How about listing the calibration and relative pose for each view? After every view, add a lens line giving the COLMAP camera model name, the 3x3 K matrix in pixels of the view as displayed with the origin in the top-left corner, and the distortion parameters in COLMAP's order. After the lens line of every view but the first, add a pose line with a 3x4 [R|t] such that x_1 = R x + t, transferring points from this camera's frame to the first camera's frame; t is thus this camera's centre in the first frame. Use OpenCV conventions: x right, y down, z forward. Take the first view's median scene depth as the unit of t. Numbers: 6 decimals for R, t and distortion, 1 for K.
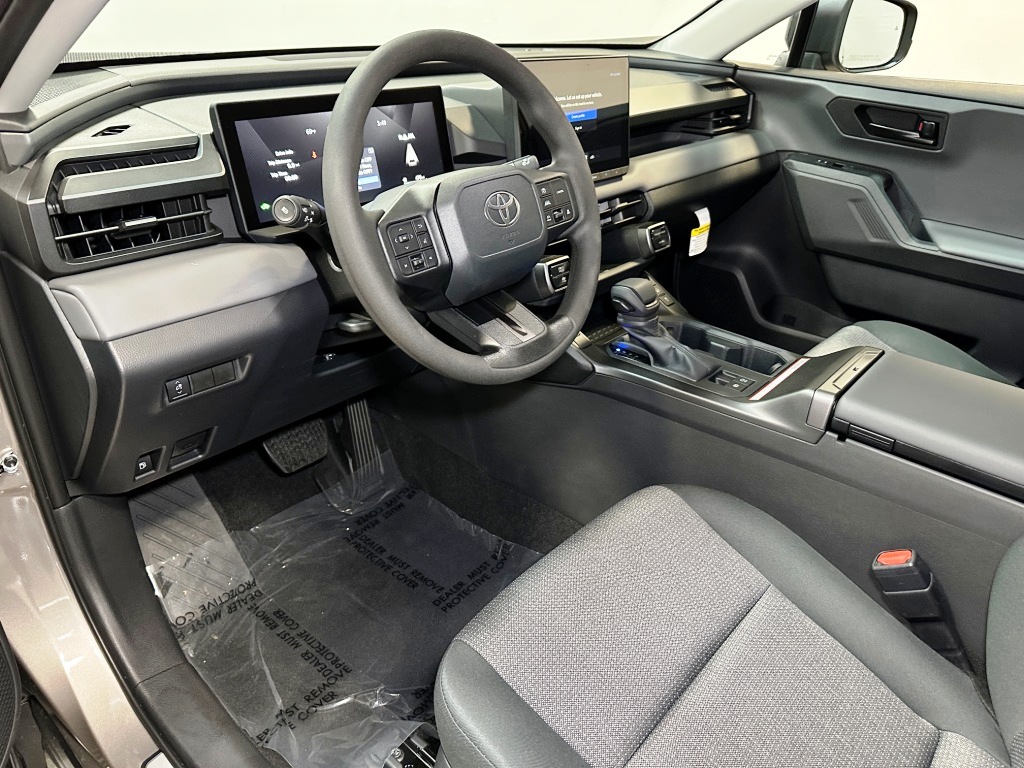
lens RADIAL K [[704.8, 0, 507.2], [0, 704.8, 397.4], [0, 0, 1]] dist [0.049702, -0.081677]
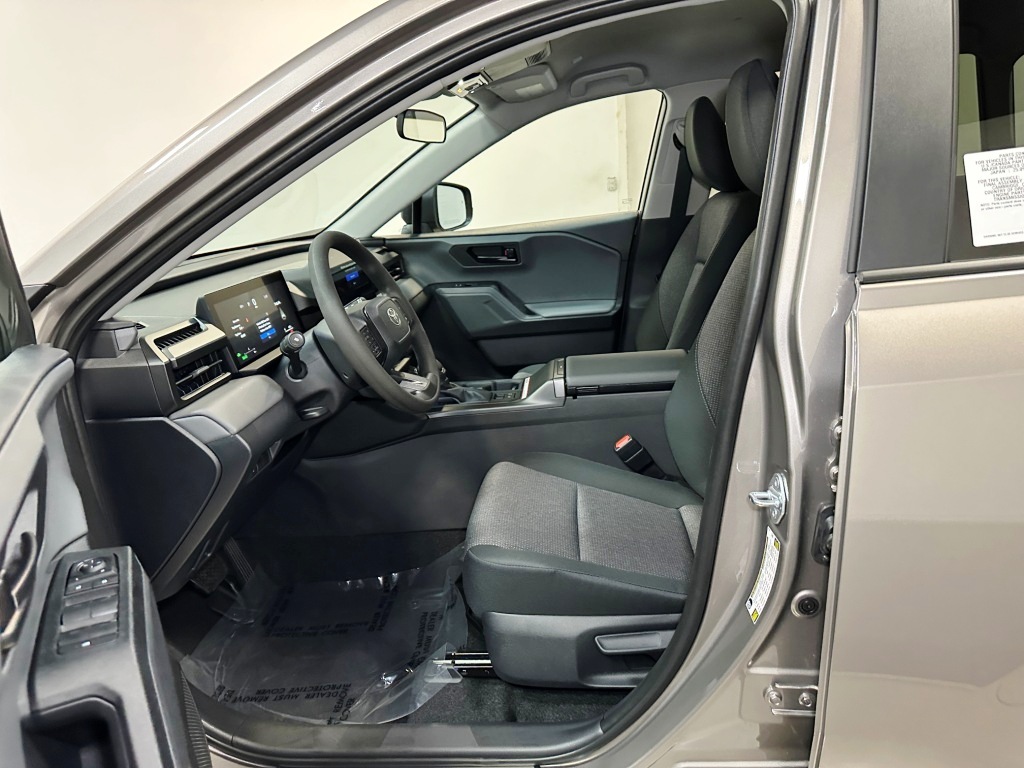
lens RADIAL K [[704.8, 0, 507.2], [0, 704.8, 397.4], [0, 0, 1]] dist [0.049702, -0.081677]
pose [[0.794826, -0.272490, 0.542218, -0.394524], [0.390361, 0.913695, -0.113048, 0.114427], [-0.464618, 0.301514, 0.832598, -0.274413]]
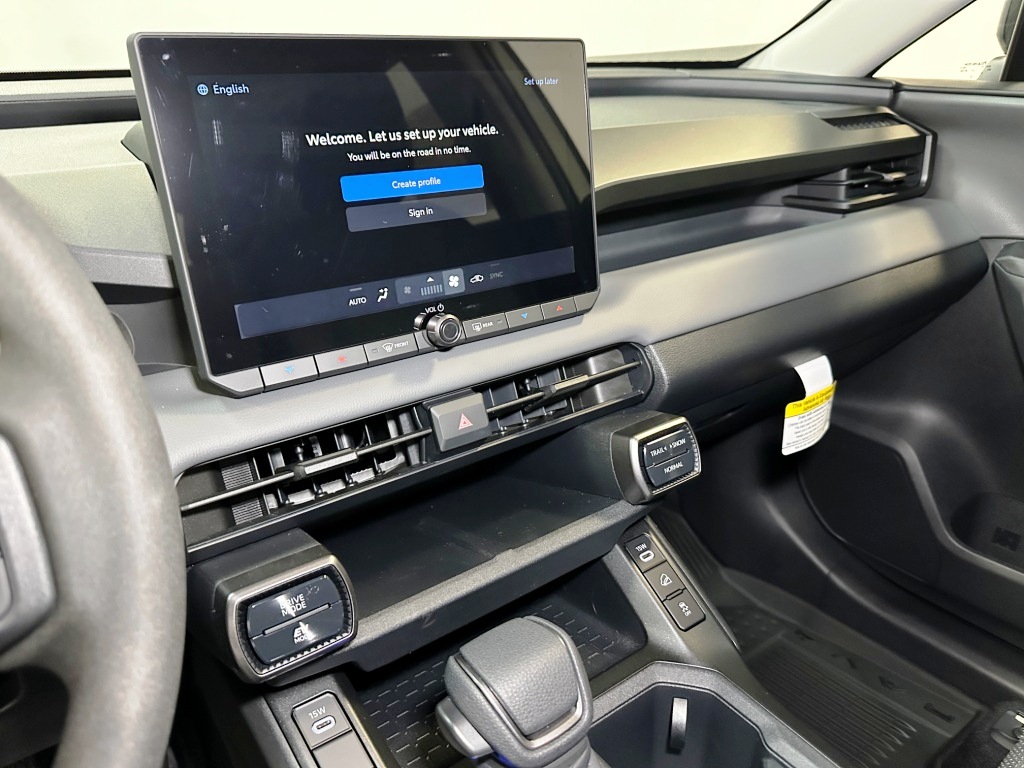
lens RADIAL K [[718.4, 0, 529.6], [0, 718.4, 402.0], [0, 0, 1]] dist [0.055403, -0.084761]
pose [[0.978720, 0.038471, -0.201562, 0.182915], [-0.055653, 0.995217, -0.080281, -0.182825], [0.197510, 0.089790, 0.976180, 0.468185]]
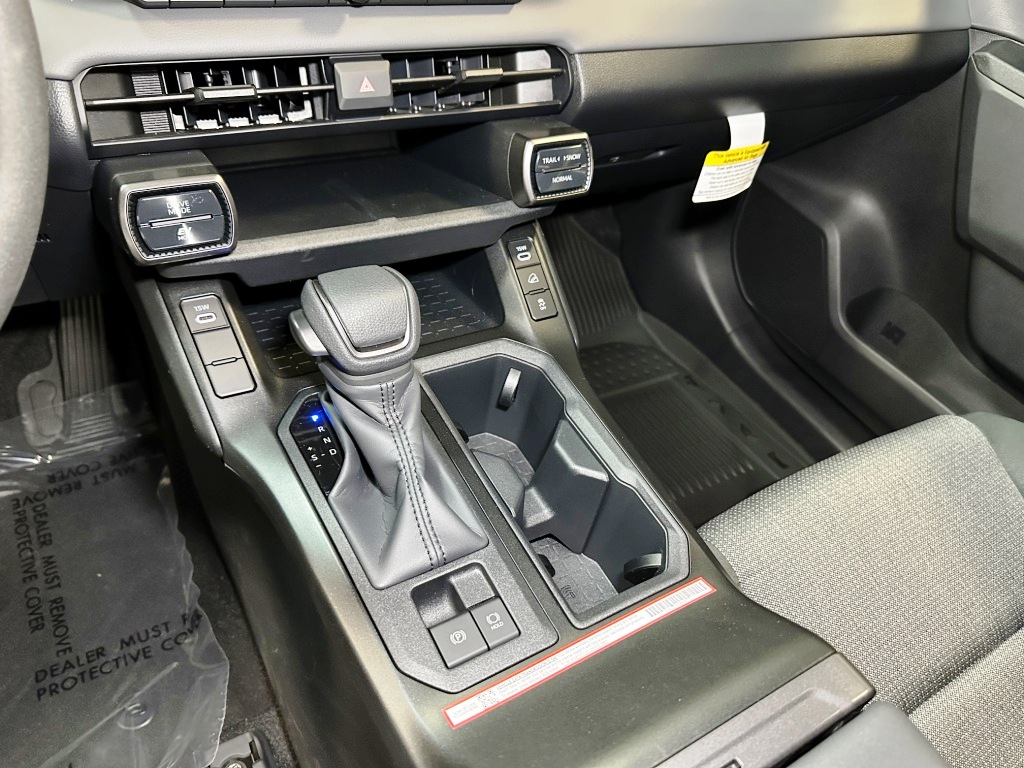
lens RADIAL K [[718.4, 0, 529.6], [0, 718.4, 402.0], [0, 0, 1]] dist [0.055403, -0.084761]
pose [[0.944863, 0.302716, -0.124891, 0.250859], [-0.261509, 0.927068, 0.268621, -0.171529], [0.197099, -0.221150, 0.955115, 0.432233]]
